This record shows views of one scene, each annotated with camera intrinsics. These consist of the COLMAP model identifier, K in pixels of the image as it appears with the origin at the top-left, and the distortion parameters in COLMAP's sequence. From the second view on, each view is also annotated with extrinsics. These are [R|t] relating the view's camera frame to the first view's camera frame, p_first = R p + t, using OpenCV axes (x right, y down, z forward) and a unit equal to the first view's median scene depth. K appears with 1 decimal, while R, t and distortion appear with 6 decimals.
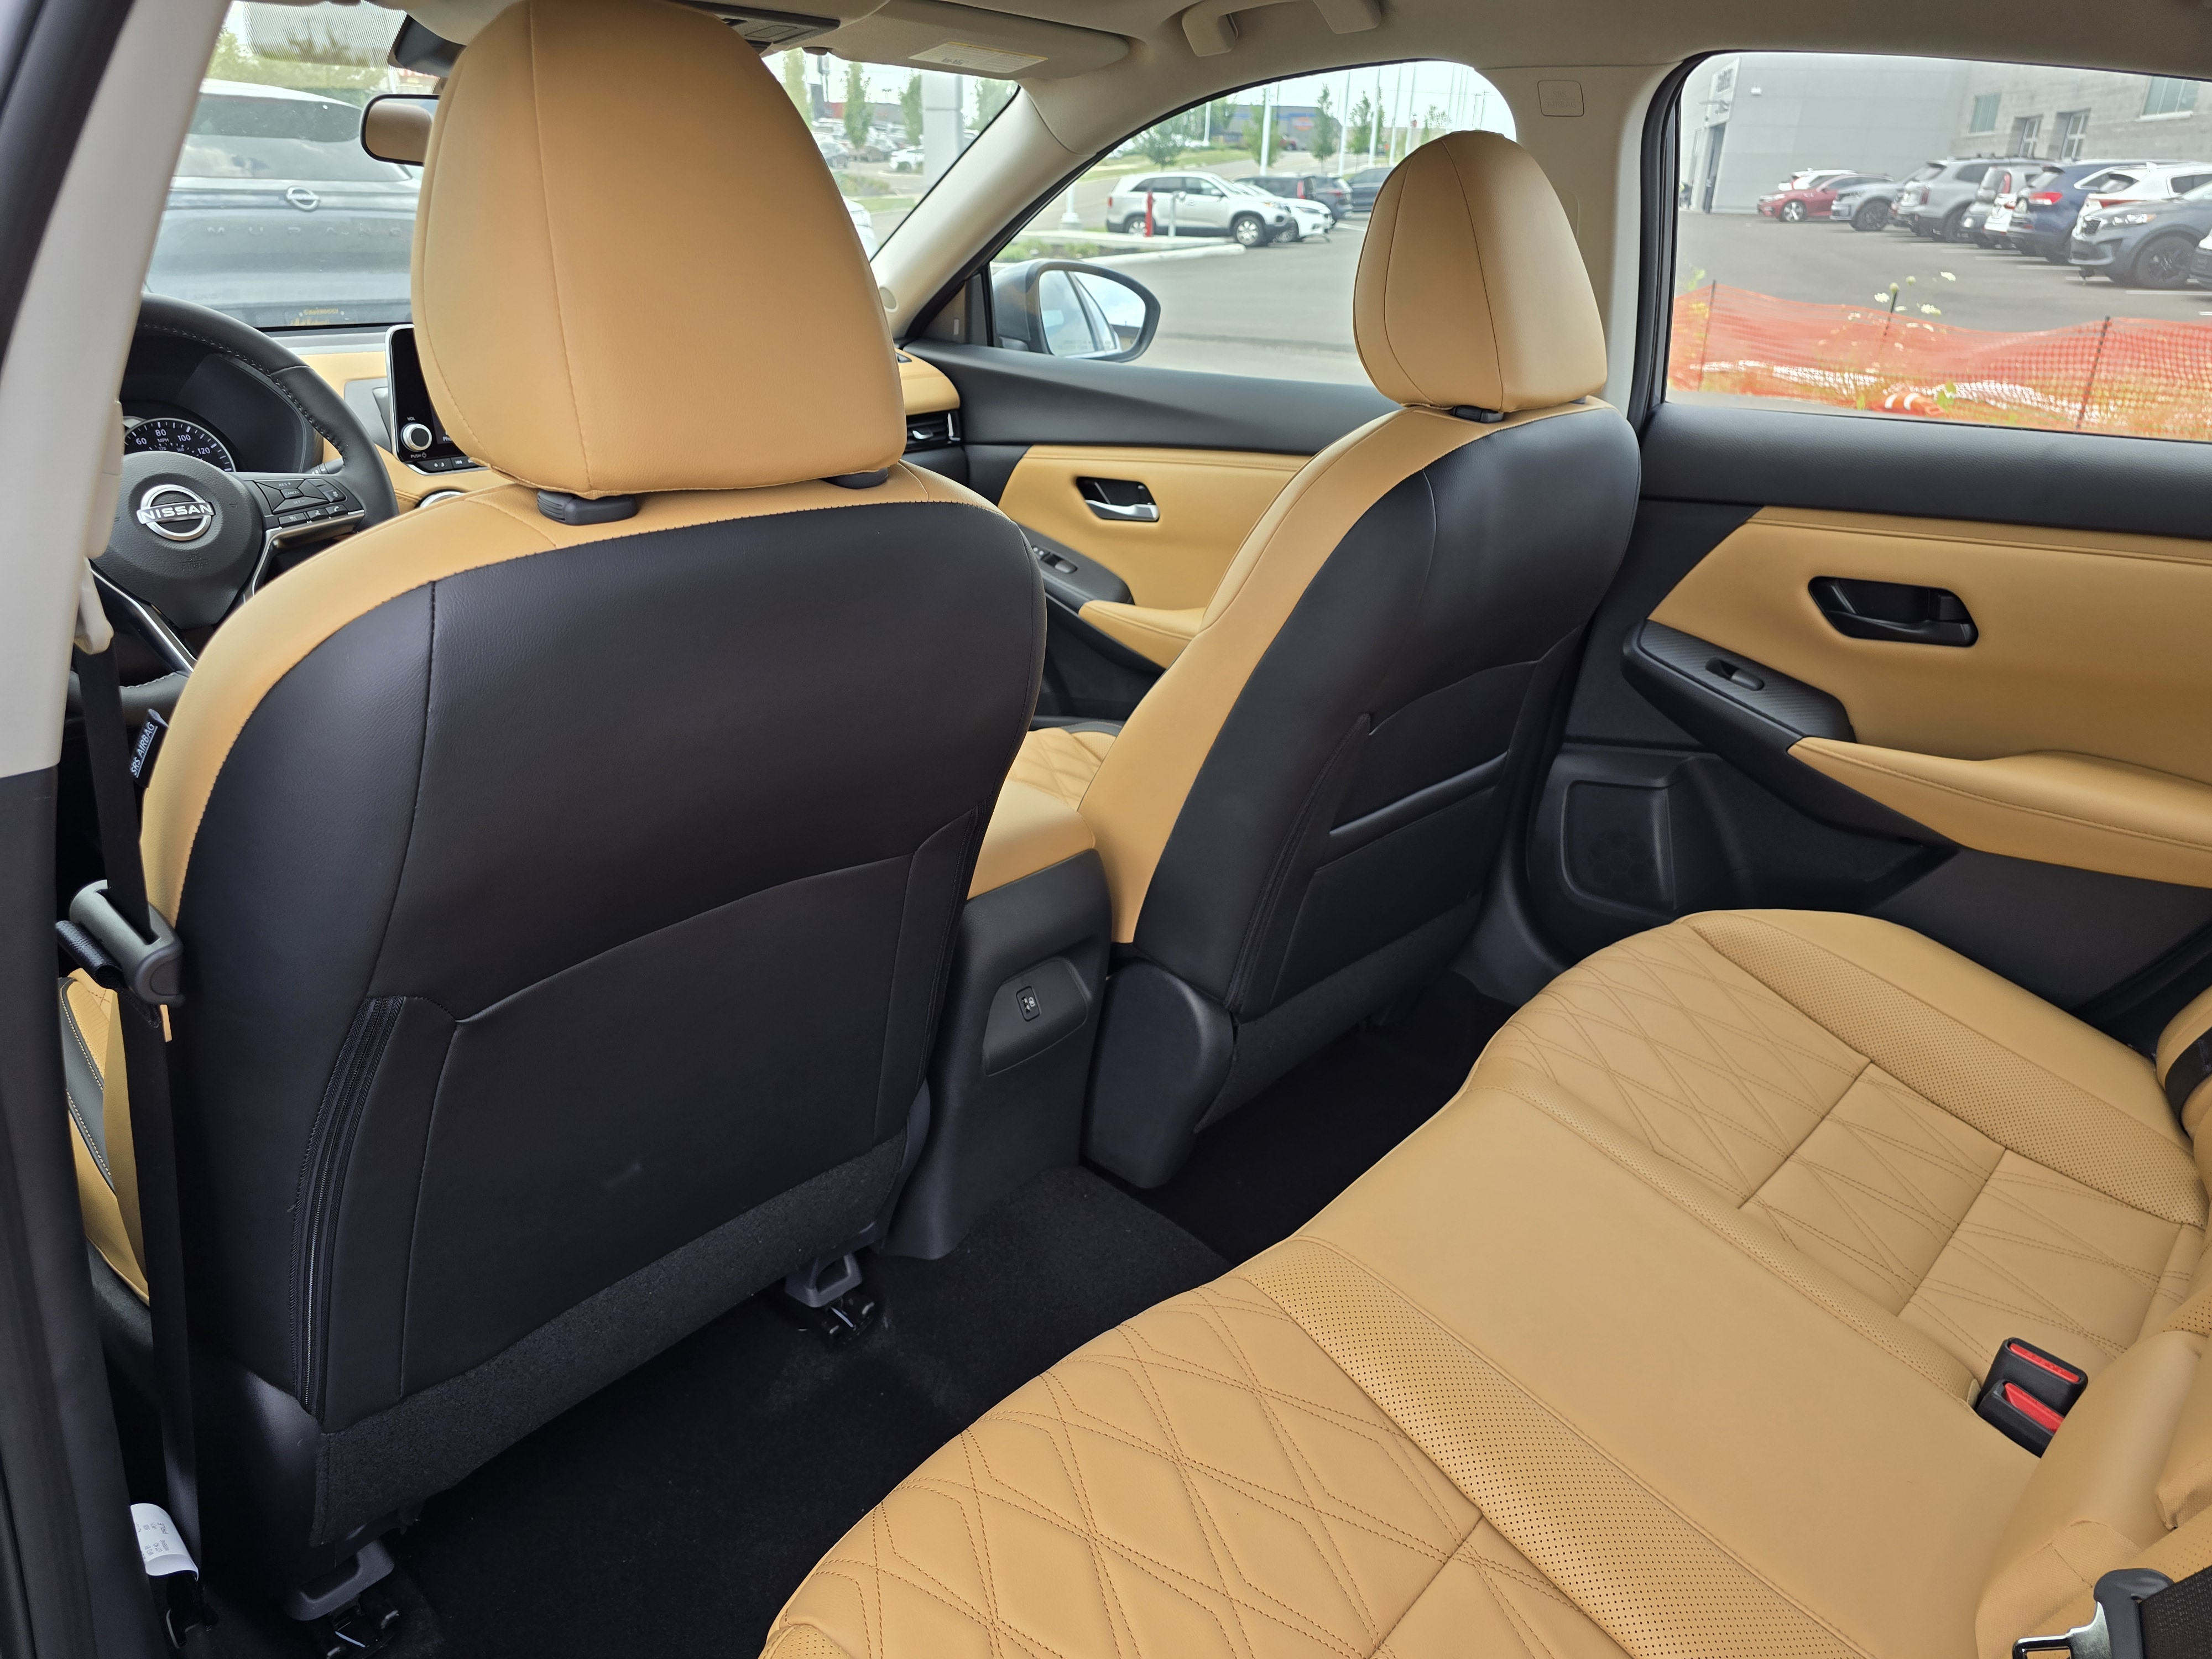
lens RADIAL K [[1499.1, 0, 1101.5], [0, 1499.1, 794.1], [0, 0, 1]] dist [0.039906, -0.044224]
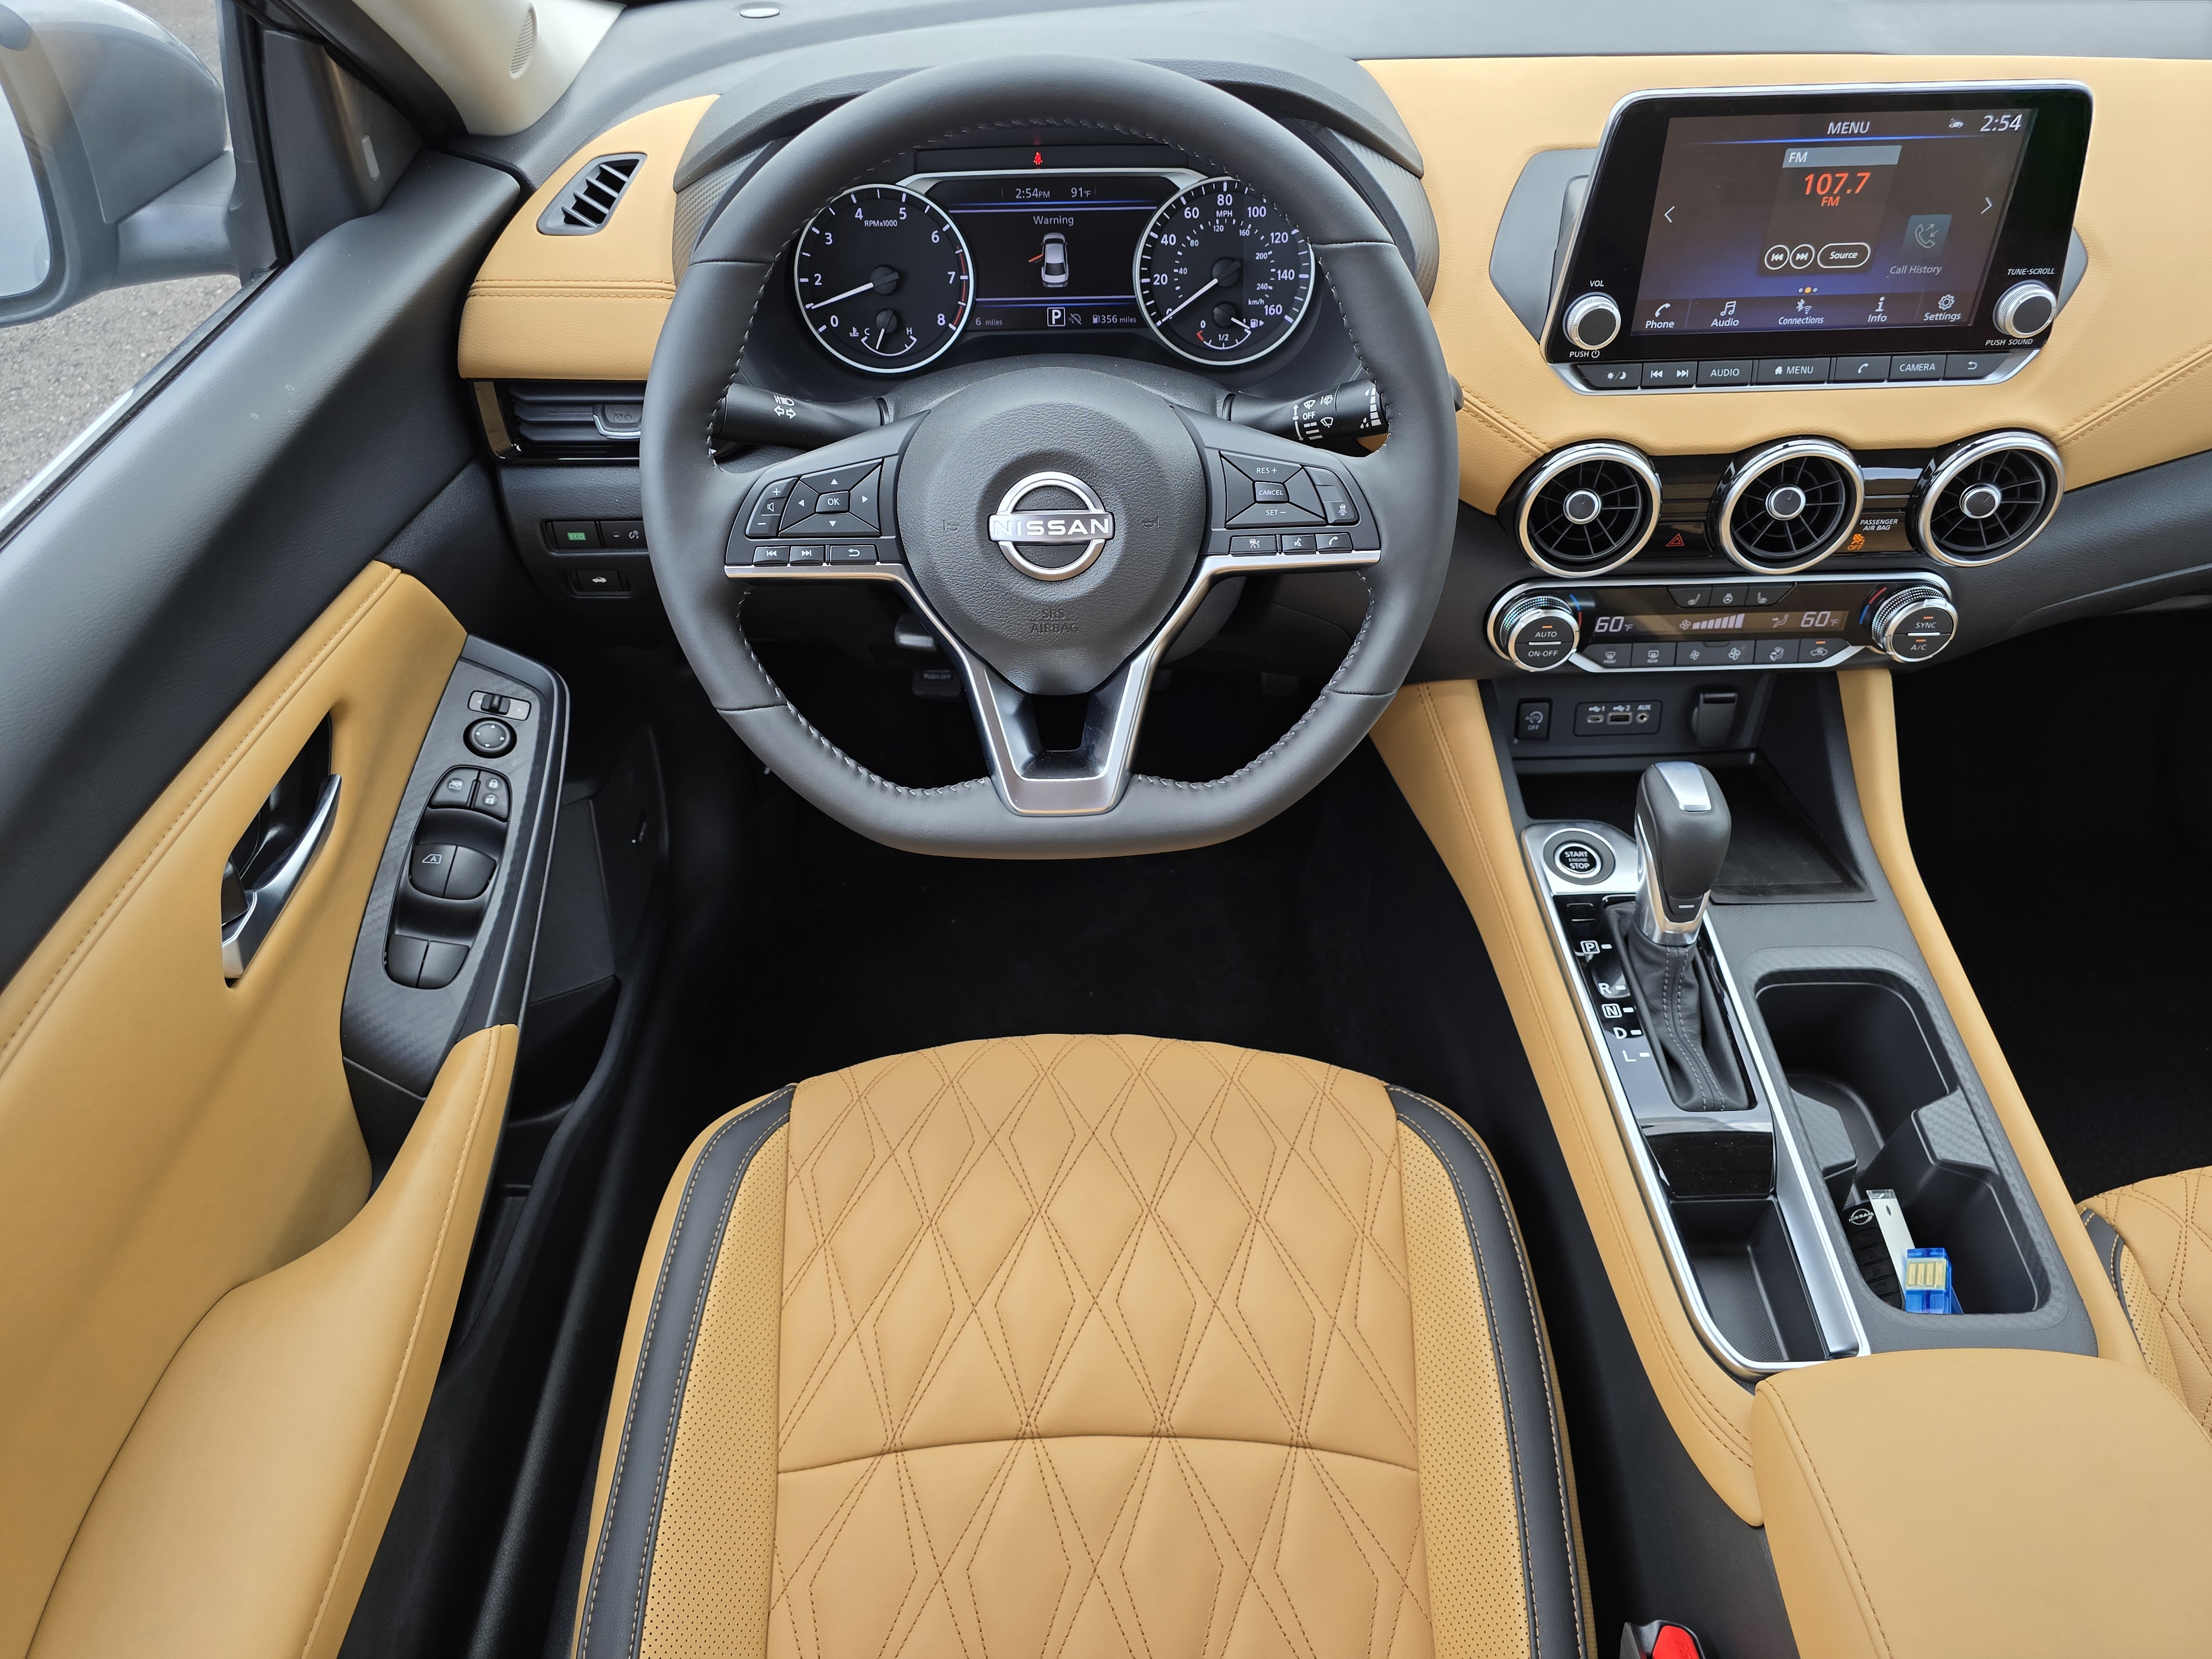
lens RADIAL K [[1499.1, 0, 1101.5], [0, 1499.1, 794.1], [0, 0, 1]] dist [0.039906, -0.044224]
pose [[0.671409, 0.475105, -0.568757, -0.199380], [-0.242192, 0.865993, 0.437493, -0.281234], [0.700395, -0.155988, 0.696502, 0.505351]]
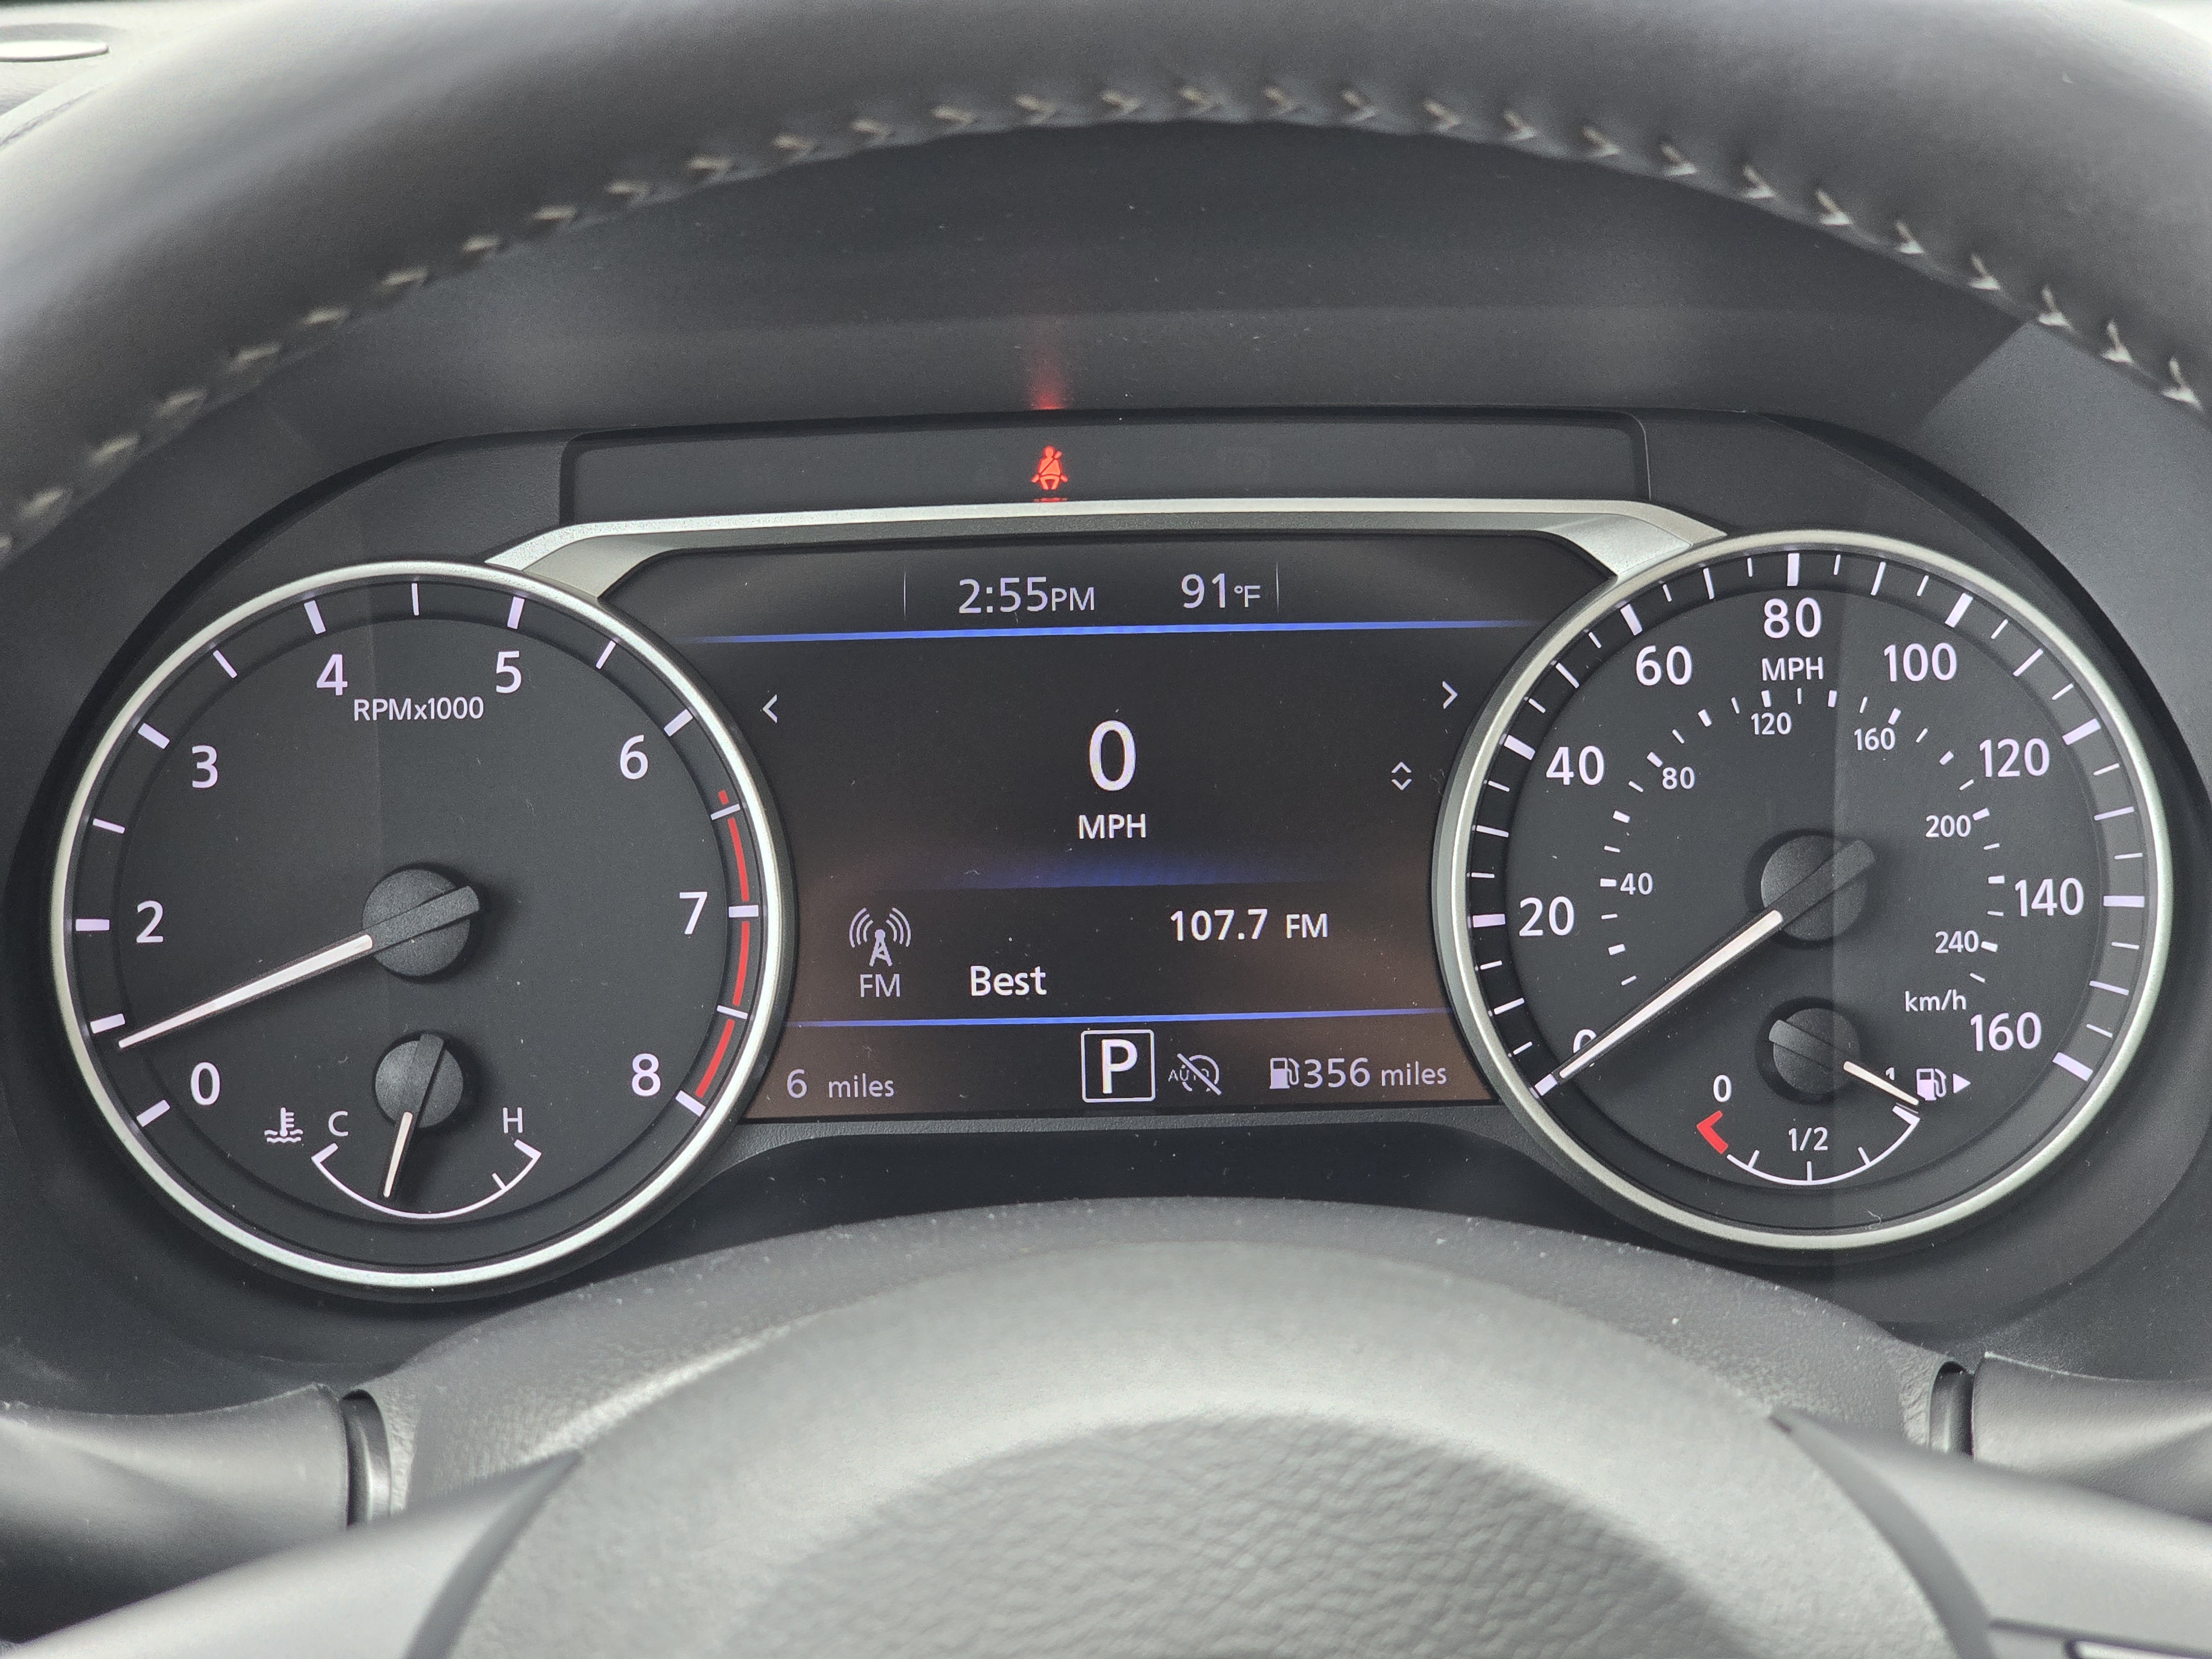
lens RADIAL K [[4413.0, 0, 1106.0], [0, 4413.0, 829.5], [0, 0, 1]] dist [-0.454445, 5.235658]
pose [[0.681995, 0.223210, -0.696463, -0.355032], [-0.239881, 0.967878, 0.075298, -0.232214], [0.690898, 0.115716, 0.713631, 0.635116]]
